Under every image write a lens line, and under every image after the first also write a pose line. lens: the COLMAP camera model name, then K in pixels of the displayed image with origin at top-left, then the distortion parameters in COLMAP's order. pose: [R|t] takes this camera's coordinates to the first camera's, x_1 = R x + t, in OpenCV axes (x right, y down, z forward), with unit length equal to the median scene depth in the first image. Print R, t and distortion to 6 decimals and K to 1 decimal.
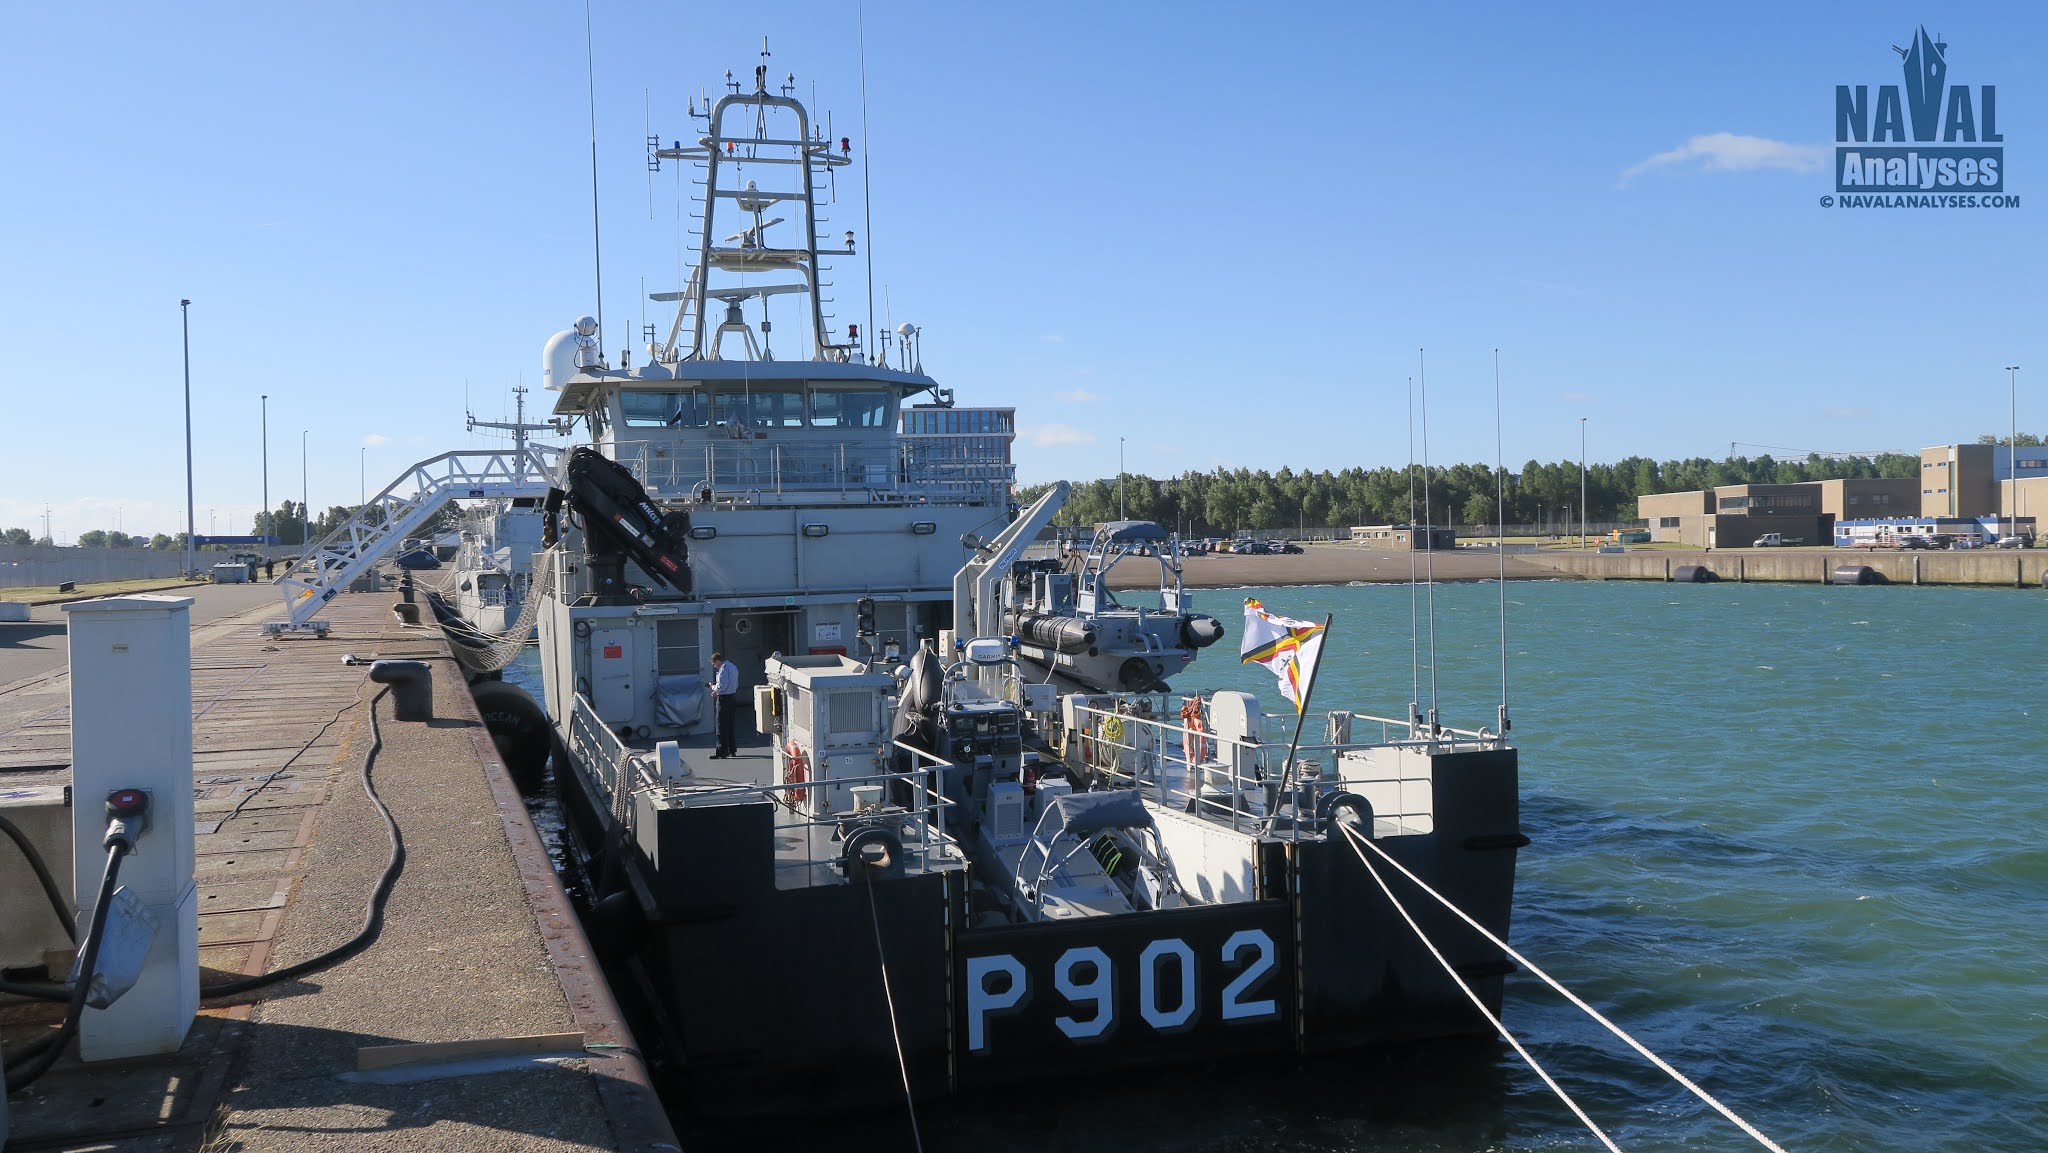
lens RADIAL K [[1714.5, 0, 1024.0], [0, 1714.5, 576.5], [0, 0, 1]] dist [0.025617, -0.005354]
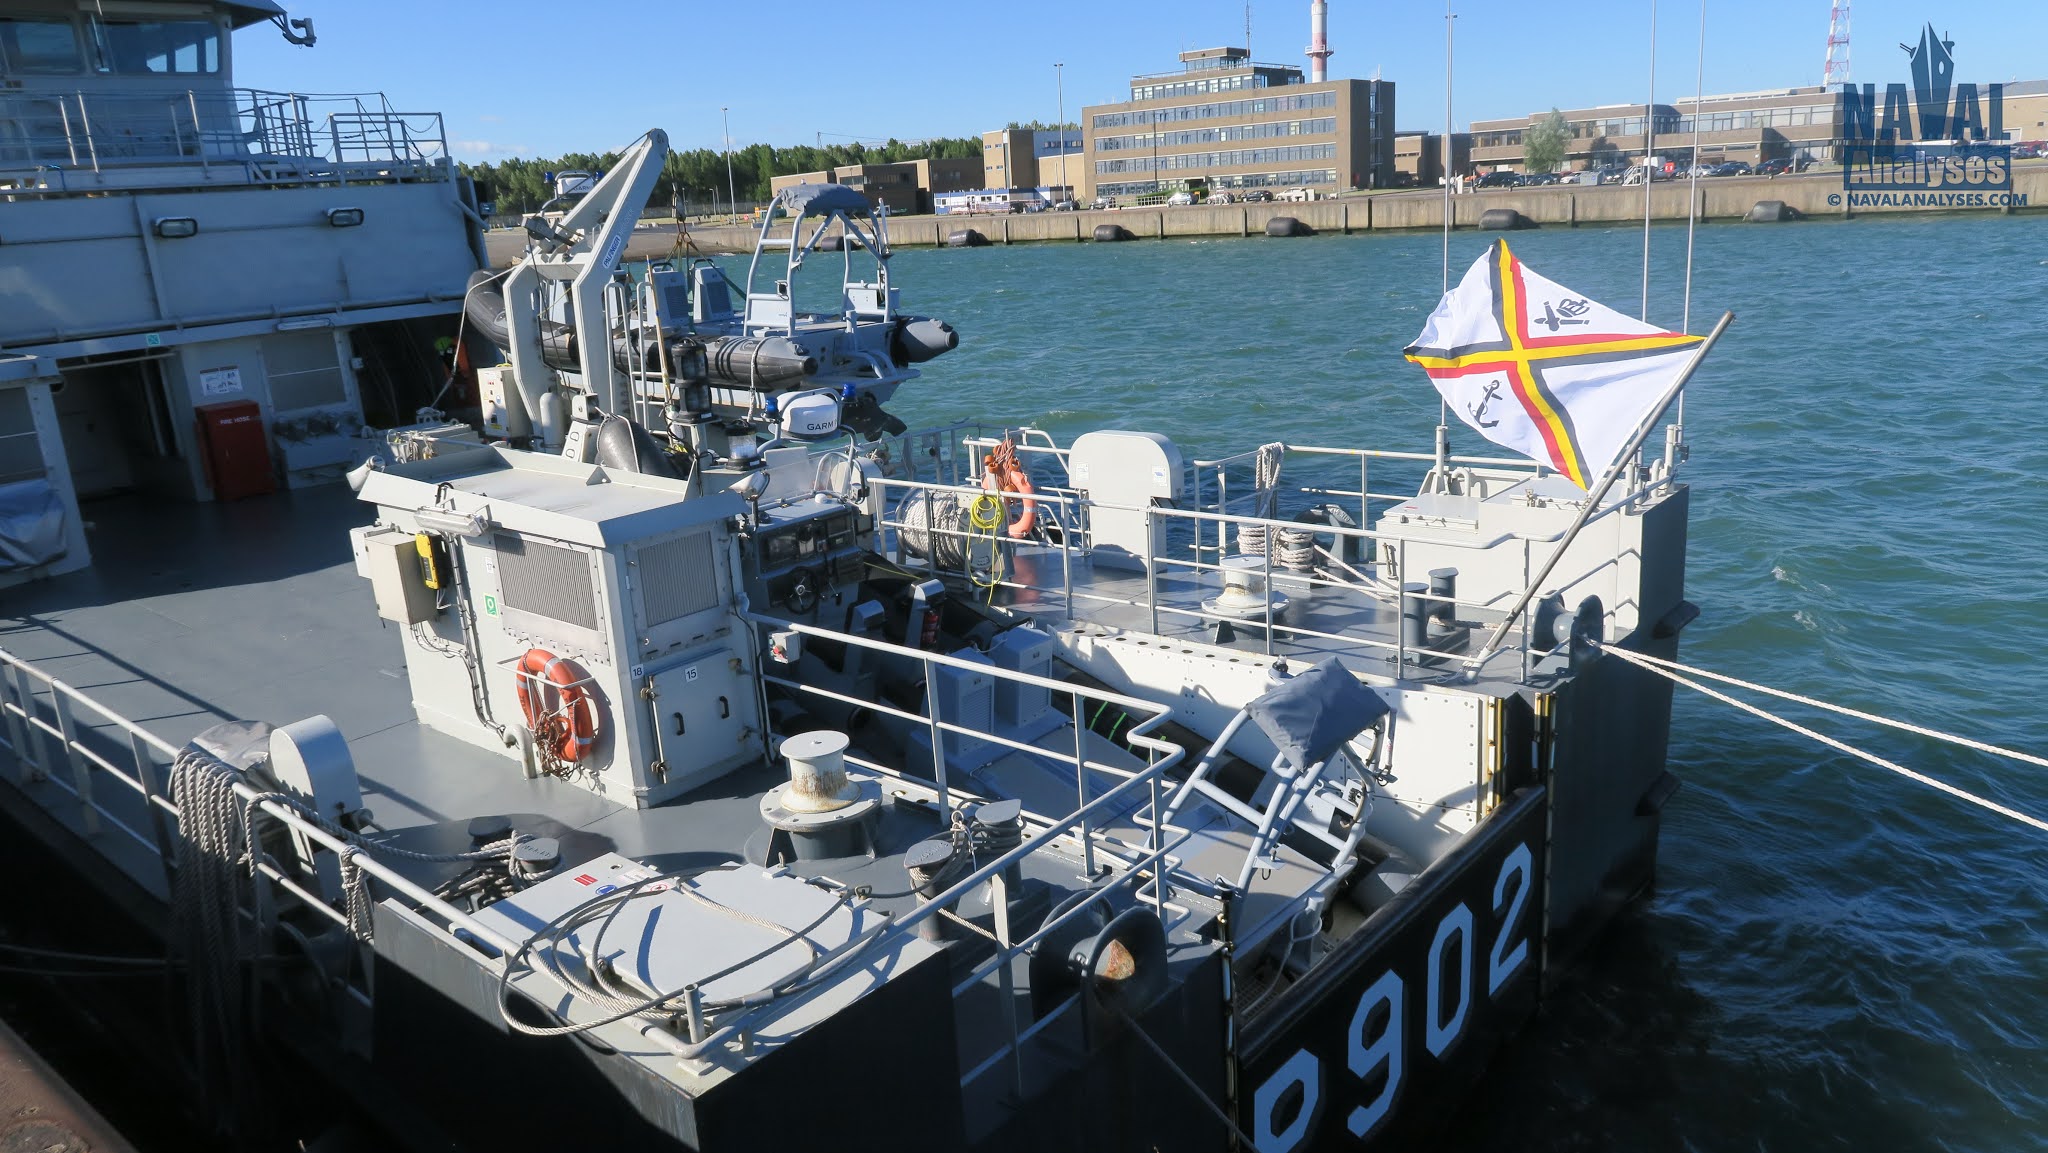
lens RADIAL K [[1424.7, 0, 1035.0], [0, 1424.7, 573.8], [0, 0, 1]] dist [-0.030147, 0.005959]
pose [[0.854207, -0.163433, 0.493578, -0.123460], [0.051113, 0.971110, 0.233093, -0.006984], [-0.517414, -0.173882, 0.837883, 0.346609]]
